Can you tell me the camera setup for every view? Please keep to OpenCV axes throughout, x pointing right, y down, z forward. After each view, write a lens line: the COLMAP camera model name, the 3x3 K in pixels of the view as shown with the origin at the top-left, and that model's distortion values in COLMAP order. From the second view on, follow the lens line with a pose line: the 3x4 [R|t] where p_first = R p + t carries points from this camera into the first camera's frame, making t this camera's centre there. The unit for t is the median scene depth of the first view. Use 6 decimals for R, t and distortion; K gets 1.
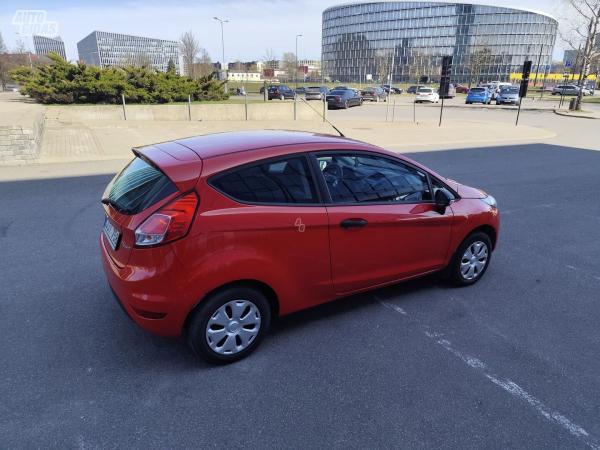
lens RADIAL K [[445.0, 0, 300.0], [0, 445.0, 225.0], [0, 0, 1]] dist [-0.005566, -0.003835]
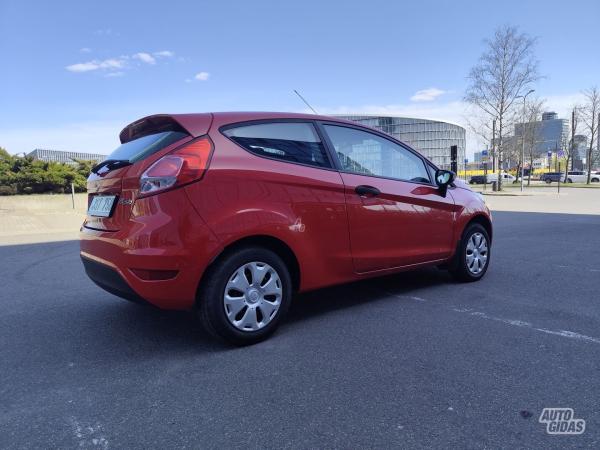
lens RADIAL K [[440.3, 0, 300.0], [0, 440.3, 225.0], [0, 0, 1]] dist [-0.005825, -0.004649]
pose [[0.987889, -0.052653, 0.145958, -0.163949], [0.090424, 0.959781, -0.265788, 0.305293], [-0.126093, 0.275767, 0.952918, 0.139361]]
